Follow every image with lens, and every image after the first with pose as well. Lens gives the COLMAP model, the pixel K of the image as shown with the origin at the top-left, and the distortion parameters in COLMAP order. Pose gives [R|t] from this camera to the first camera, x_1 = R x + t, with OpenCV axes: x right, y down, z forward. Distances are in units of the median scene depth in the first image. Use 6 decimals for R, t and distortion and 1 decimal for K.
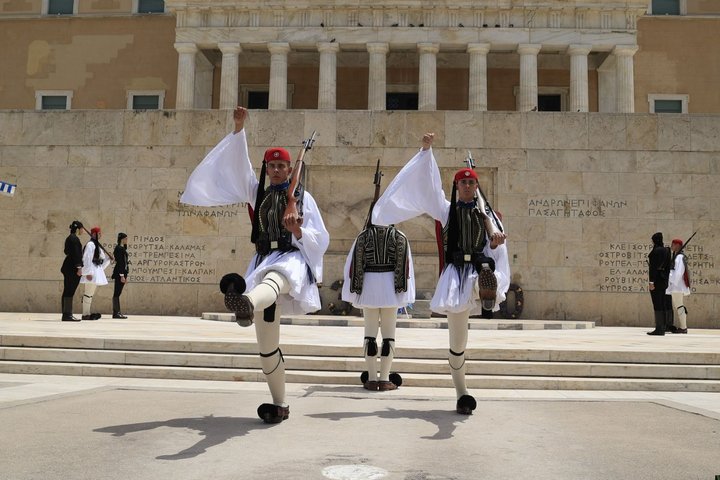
lens RADIAL K [[810.4, 0, 360.0], [0, 810.4, 240.0], [0, 0, 1]] dist [-0.084264, 0.039078]
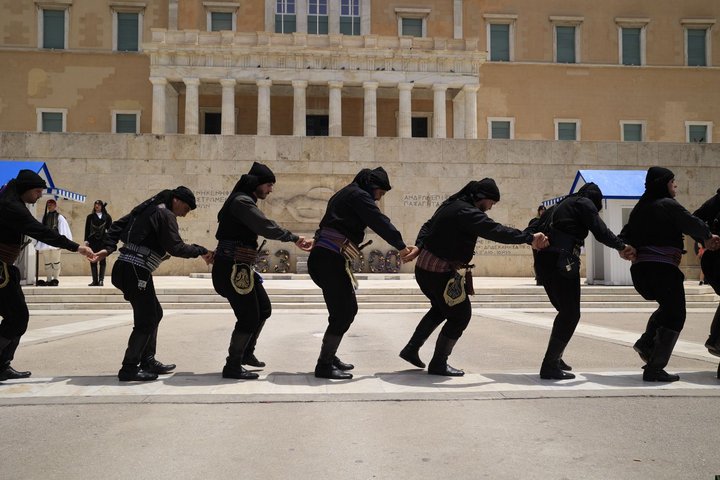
lens RADIAL K [[621.5, 0, 360.0], [0, 621.5, 240.0], [0, 0, 1]] dist [-0.027516, 0.106572]
pose [[0.991689, -0.014363, 0.127857, -0.026049], [0.009220, 0.999128, 0.040729, -0.014062], [-0.128330, -0.039212, 0.990956, -0.160422]]
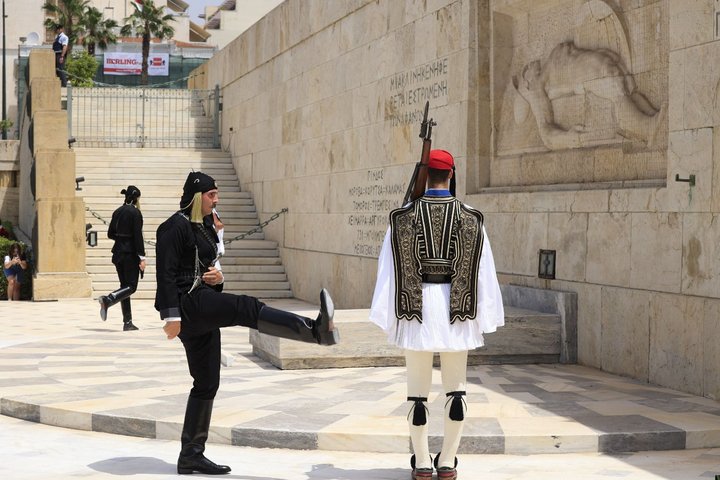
lens RADIAL K [[1428.7, 0, 360.0], [0, 1428.7, 240.0], [0, 0, 1]] dist [-0.237976, -0.001176]
pose [[0.297586, -0.004274, -0.954686, 0.632289], [0.081774, 0.996429, 0.021029, 0.020518], [0.951187, -0.084326, 0.296873, 0.710513]]
